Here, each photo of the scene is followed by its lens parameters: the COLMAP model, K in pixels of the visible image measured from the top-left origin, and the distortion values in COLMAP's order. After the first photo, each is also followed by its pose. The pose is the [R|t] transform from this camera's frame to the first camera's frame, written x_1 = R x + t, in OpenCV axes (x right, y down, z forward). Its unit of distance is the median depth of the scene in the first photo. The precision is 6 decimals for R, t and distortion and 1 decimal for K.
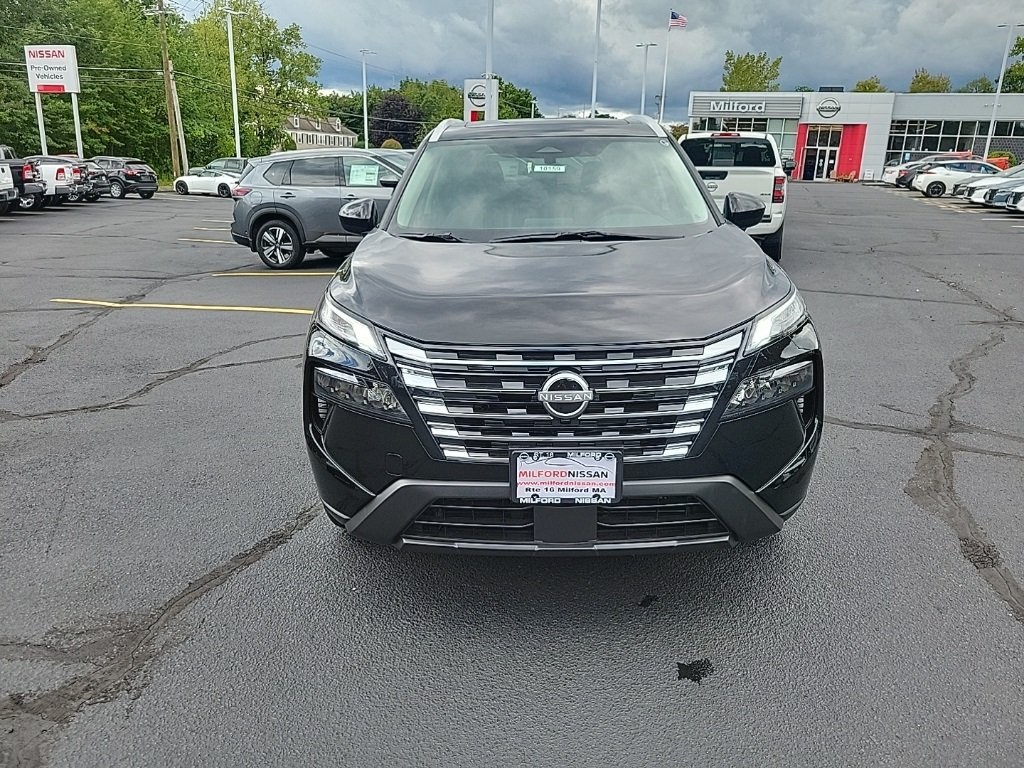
lens RADIAL K [[778.1, 0, 520.0], [0, 778.1, 379.4], [0, 0, 1]] dist [0.034346, -0.003423]
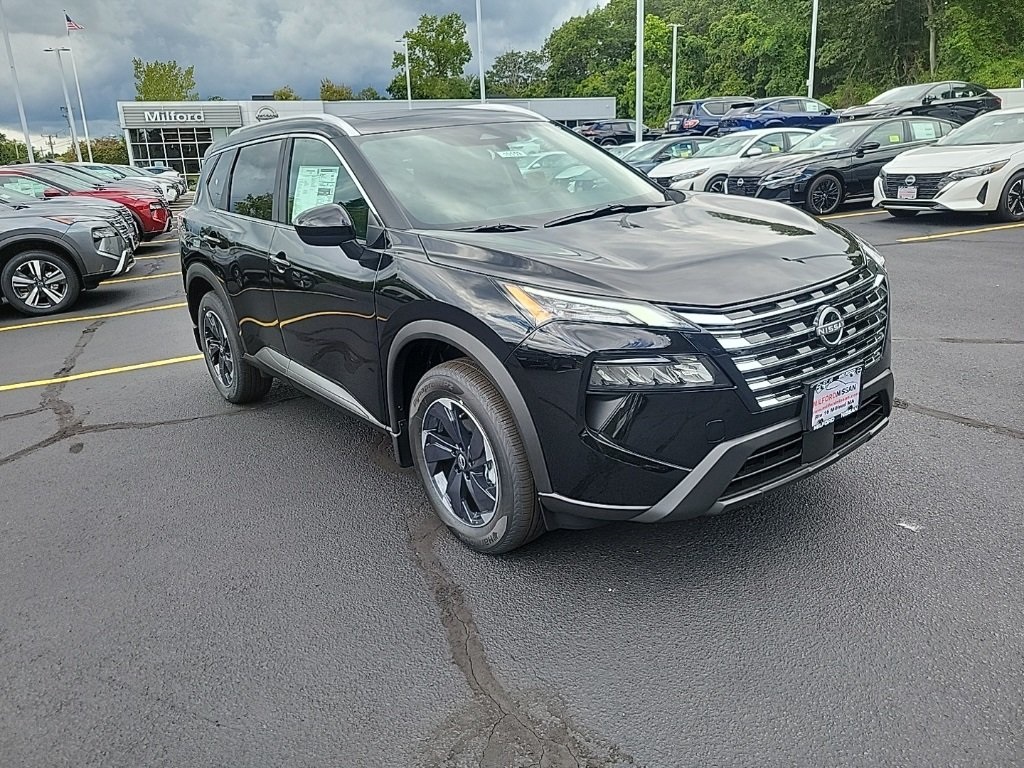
lens RADIAL K [[765.9, 0, 504.7], [0, 765.9, 382.4], [0, 0, 1]] dist [0.098702, -0.082572]
pose [[0.789524, -0.236790, 0.566200, -0.960122], [0.240106, 0.968212, 0.070104, -0.091950], [-0.564802, 0.080600, 0.821281, 0.332734]]
